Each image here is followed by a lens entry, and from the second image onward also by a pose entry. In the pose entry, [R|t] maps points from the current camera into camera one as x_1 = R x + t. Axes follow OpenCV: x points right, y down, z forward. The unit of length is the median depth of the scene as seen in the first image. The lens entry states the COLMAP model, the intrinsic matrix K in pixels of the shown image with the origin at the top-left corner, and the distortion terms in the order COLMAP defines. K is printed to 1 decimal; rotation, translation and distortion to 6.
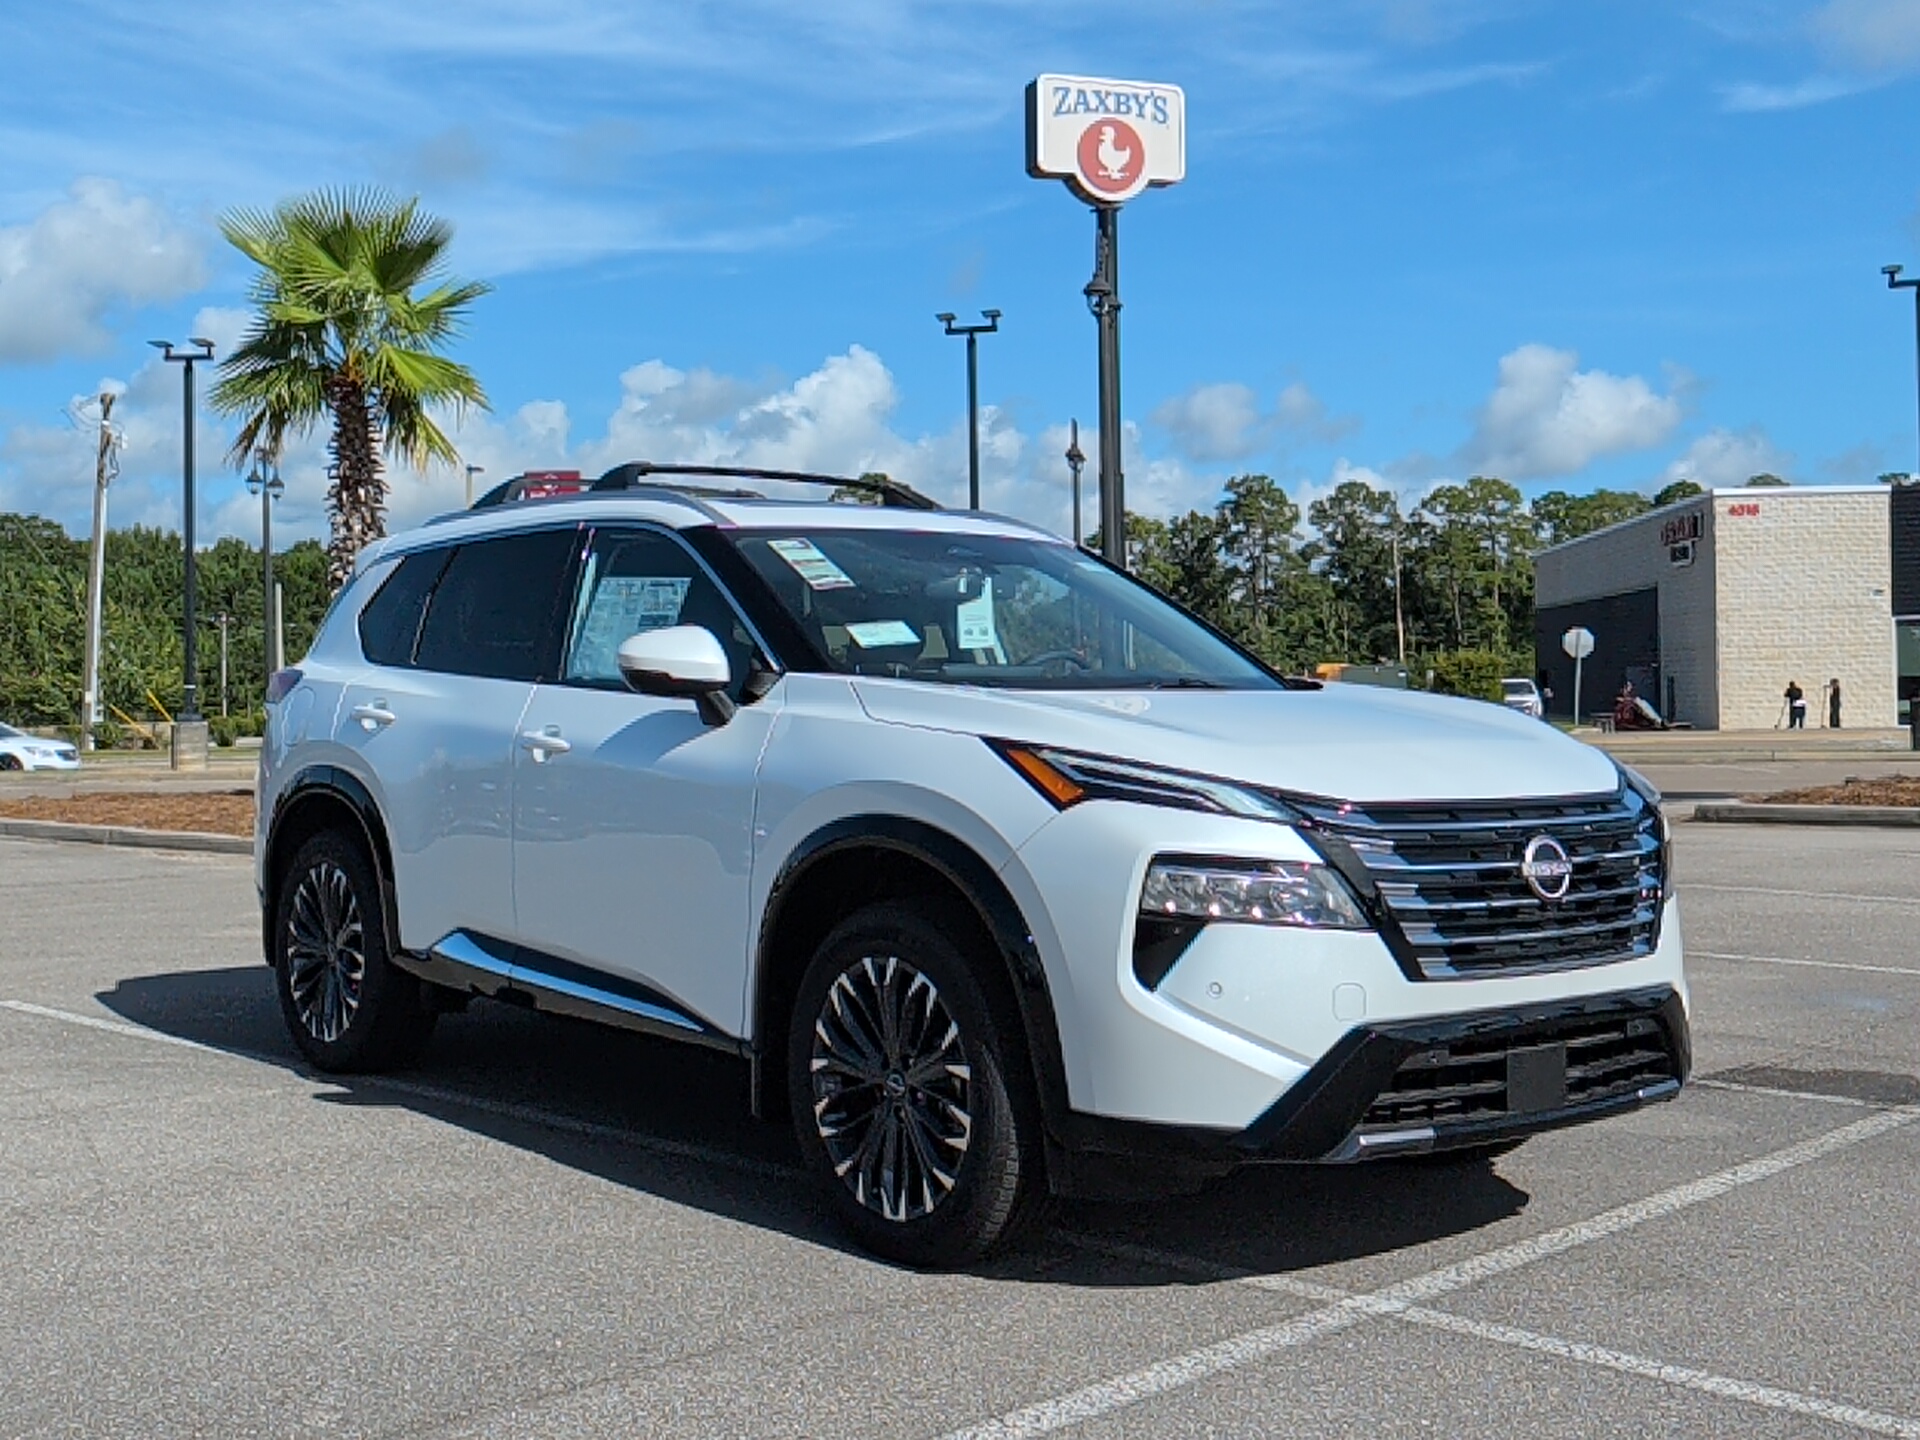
lens RADIAL K [[2244.8, 0, 864.6], [0, 2244.8, 644.8], [0, 0, 1]] dist [-0.000934, -0.045815]
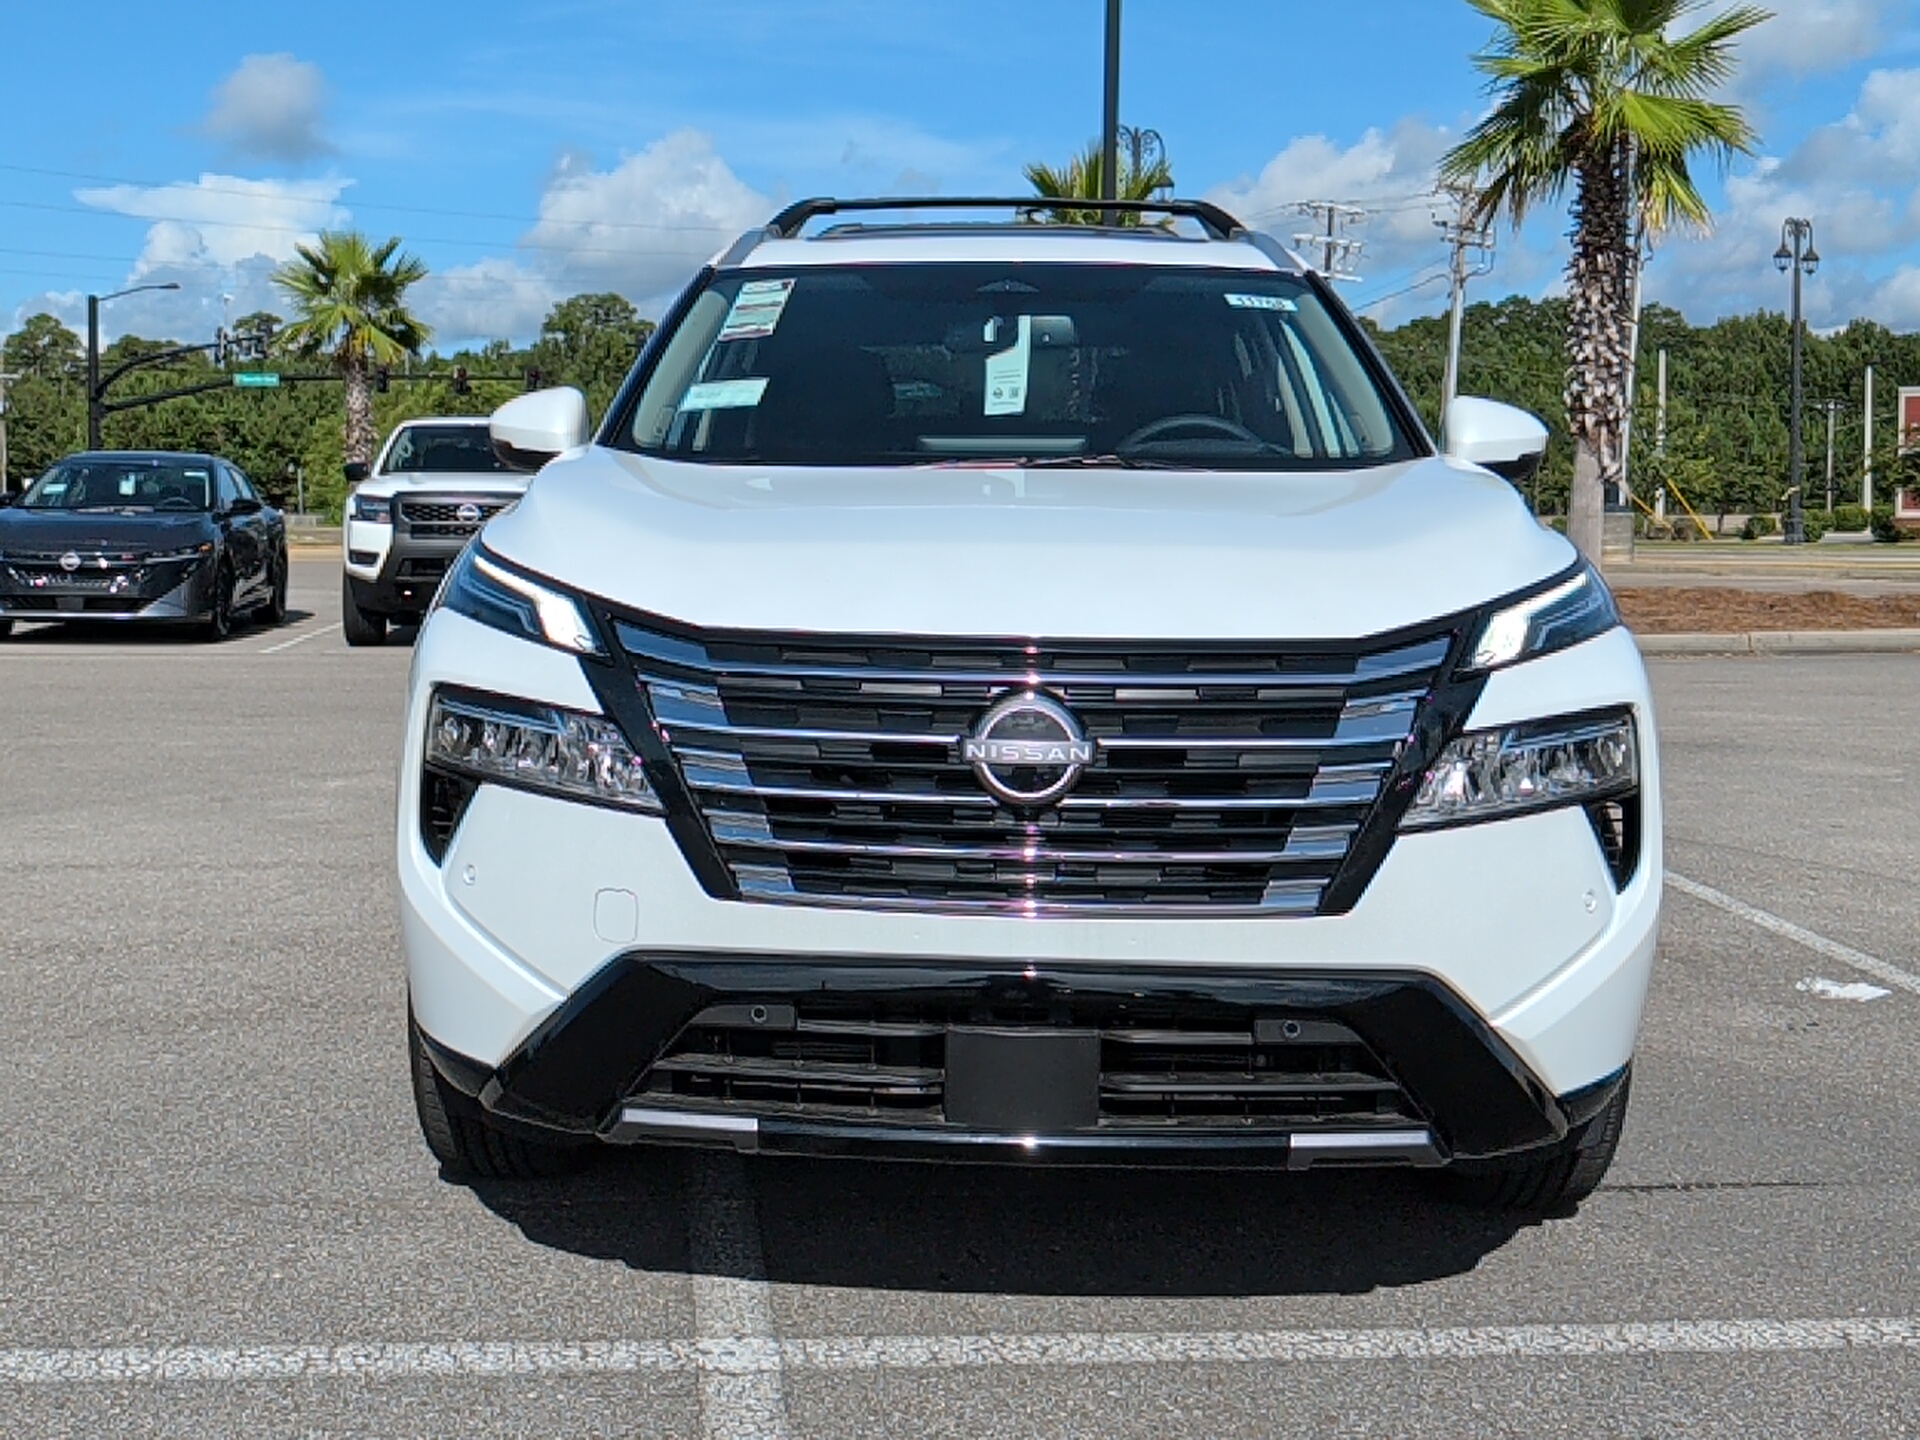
lens RADIAL K [[2244.8, 0, 864.6], [0, 2244.8, 644.8], [0, 0, 1]] dist [-0.000934, -0.045815]
pose [[0.763619, 0.056350, -0.643204, 0.660440], [0.003887, 0.995765, 0.091851, 0.013102], [0.645656, -0.072639, 0.760166, 0.495988]]
